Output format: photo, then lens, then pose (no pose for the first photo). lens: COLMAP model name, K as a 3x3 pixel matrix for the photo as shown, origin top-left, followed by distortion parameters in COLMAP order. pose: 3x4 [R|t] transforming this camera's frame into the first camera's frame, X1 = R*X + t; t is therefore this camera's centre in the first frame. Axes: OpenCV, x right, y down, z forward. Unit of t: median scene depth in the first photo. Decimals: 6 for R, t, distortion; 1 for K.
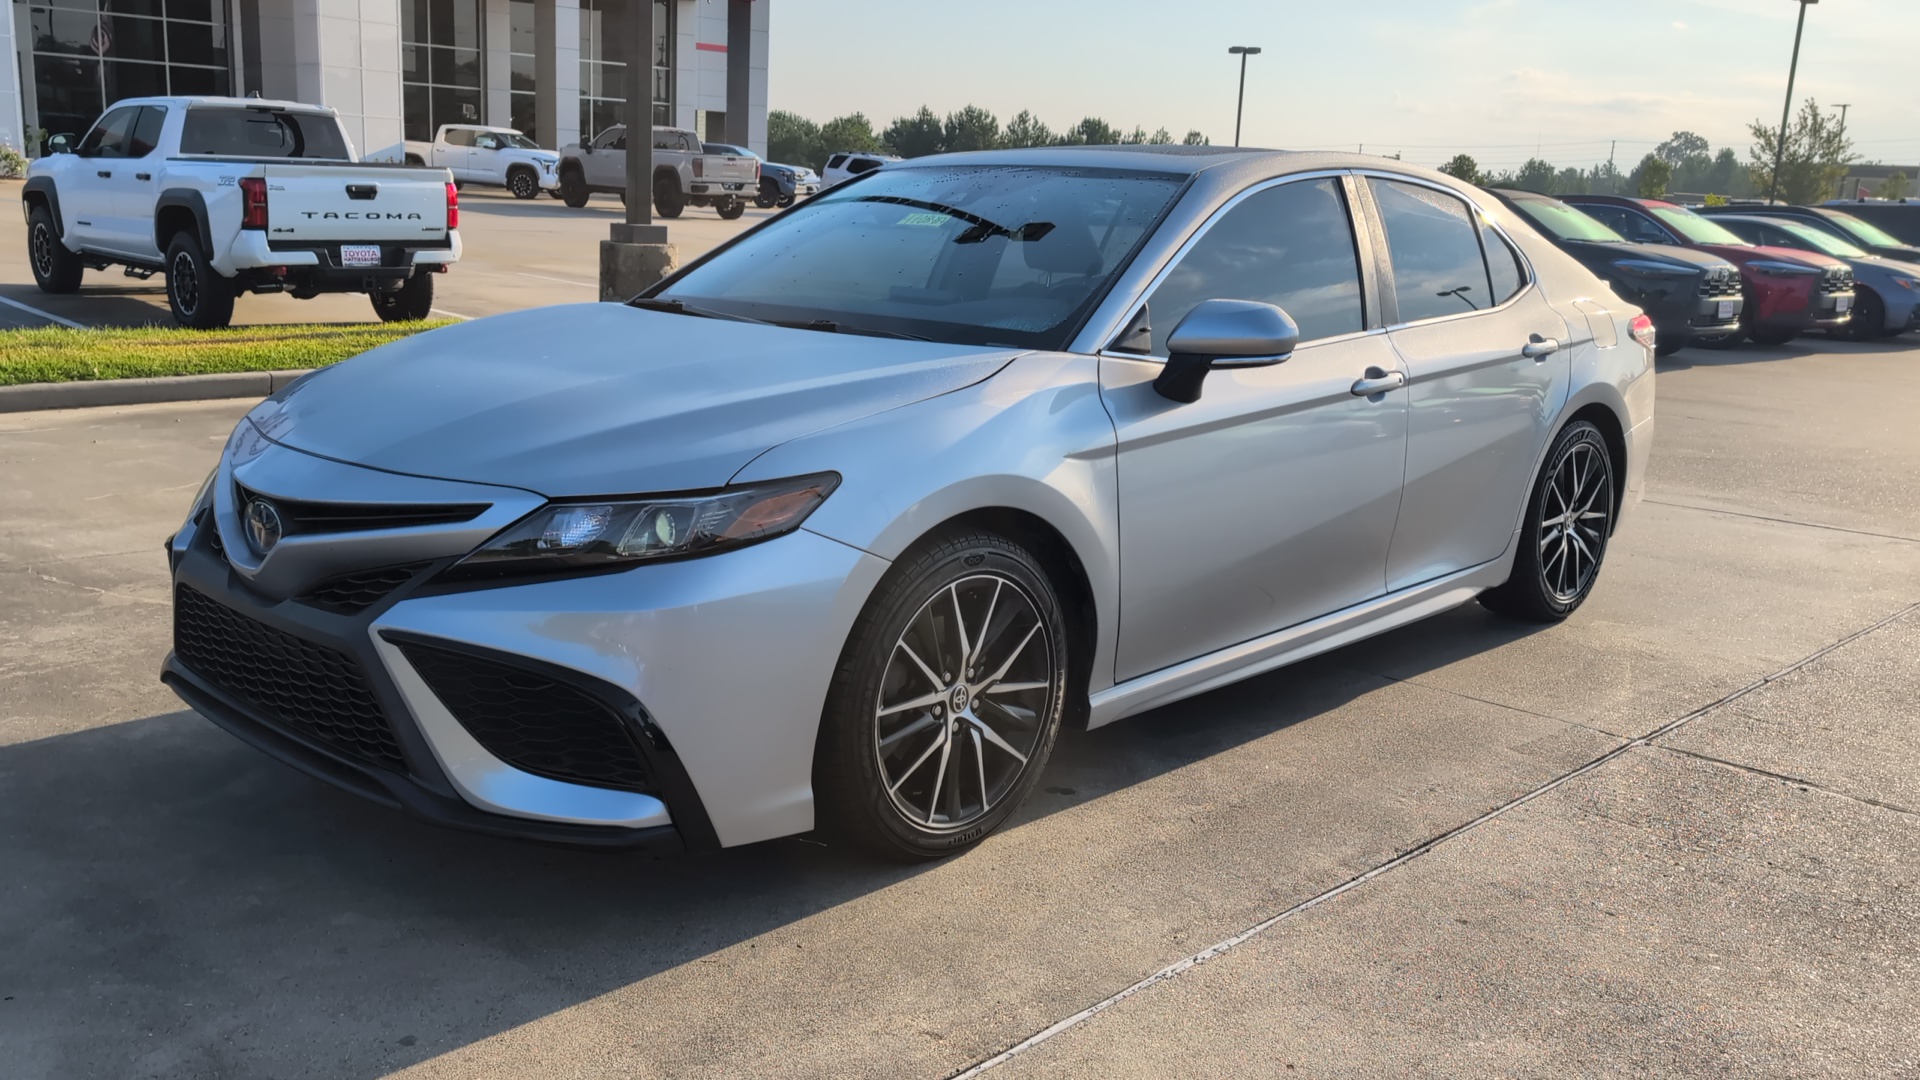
lens RADIAL K [[1619.9, 0, 969.1], [0, 1619.9, 525.0], [0, 0, 1]] dist [0.029475, -0.017412]
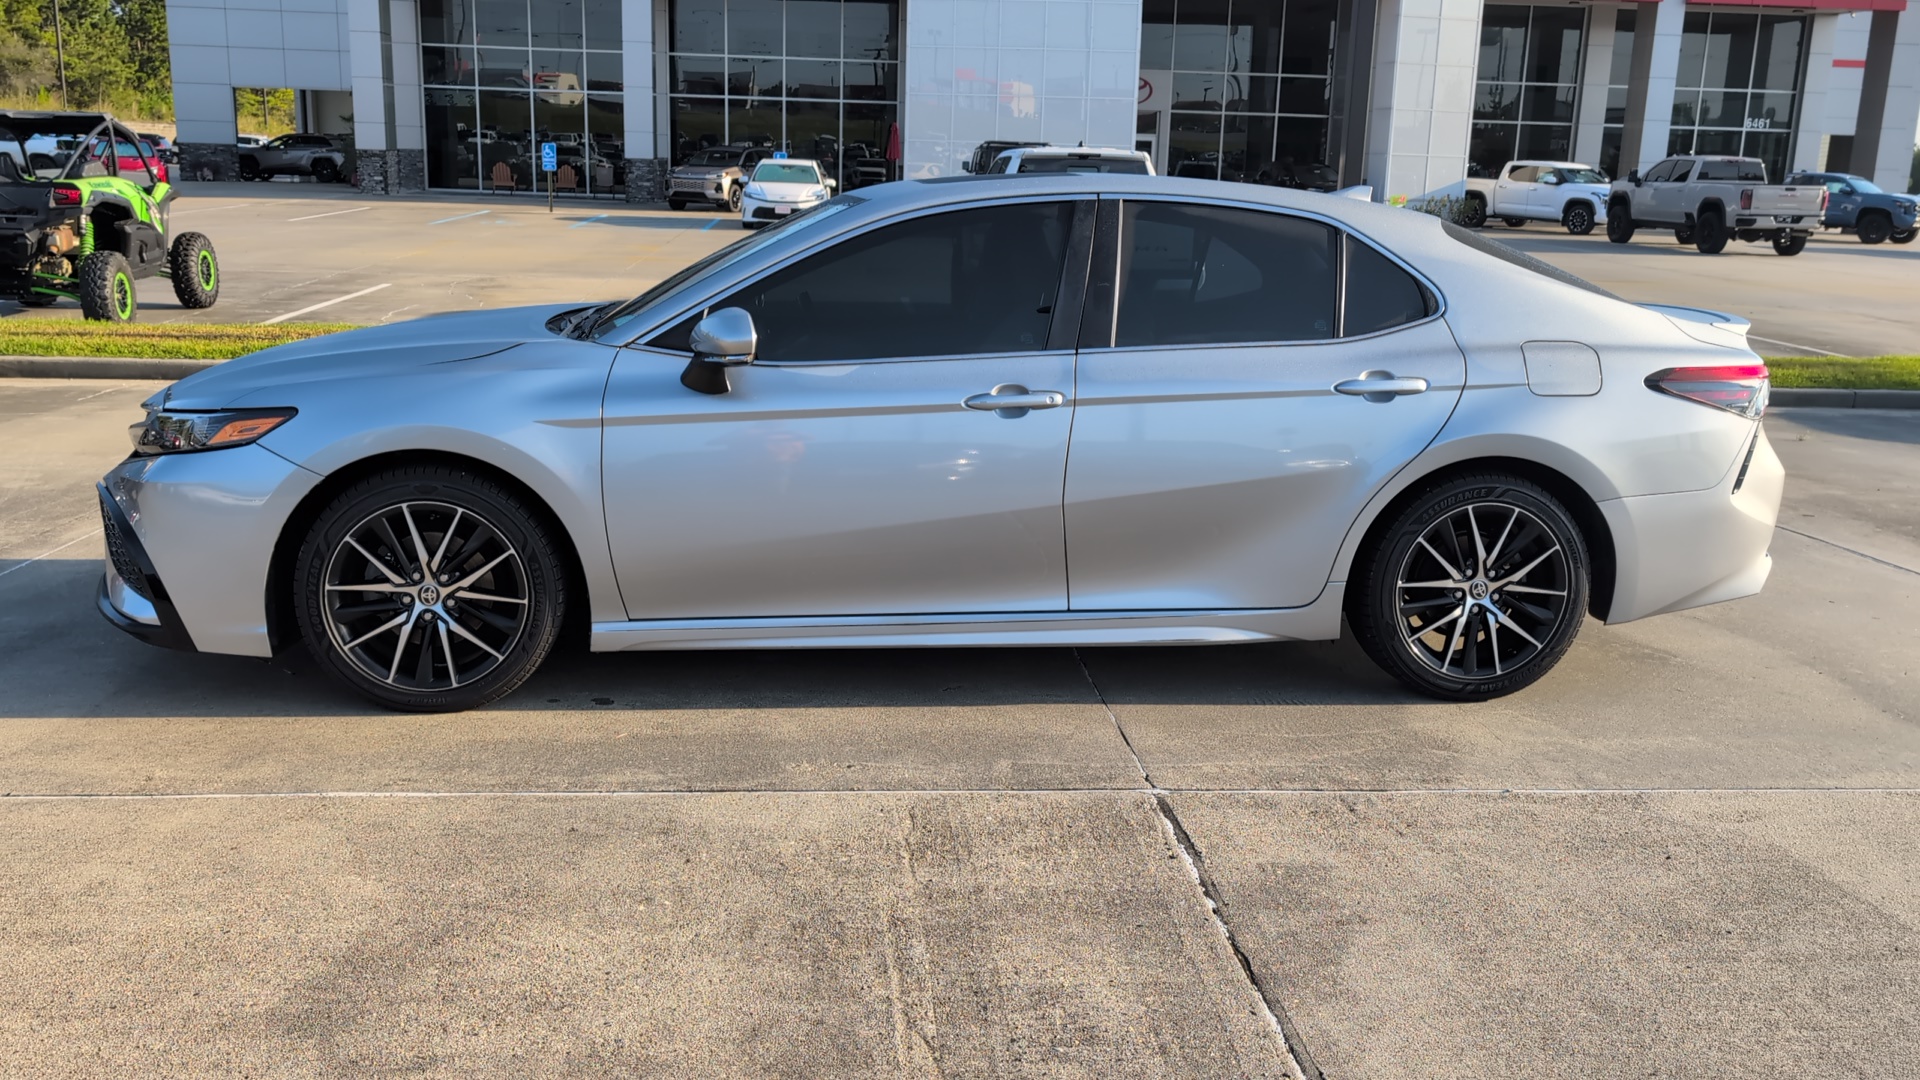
lens RADIAL K [[1619.9, 0, 962.8], [0, 1619.9, 543.1], [0, 0, 1]] dist [0.029475, -0.017412]
pose [[0.763557, 0.118789, -0.634721, 0.100779], [-0.126281, 0.991424, 0.033632, -0.003016], [0.633273, 0.054473, 0.772009, 0.021344]]
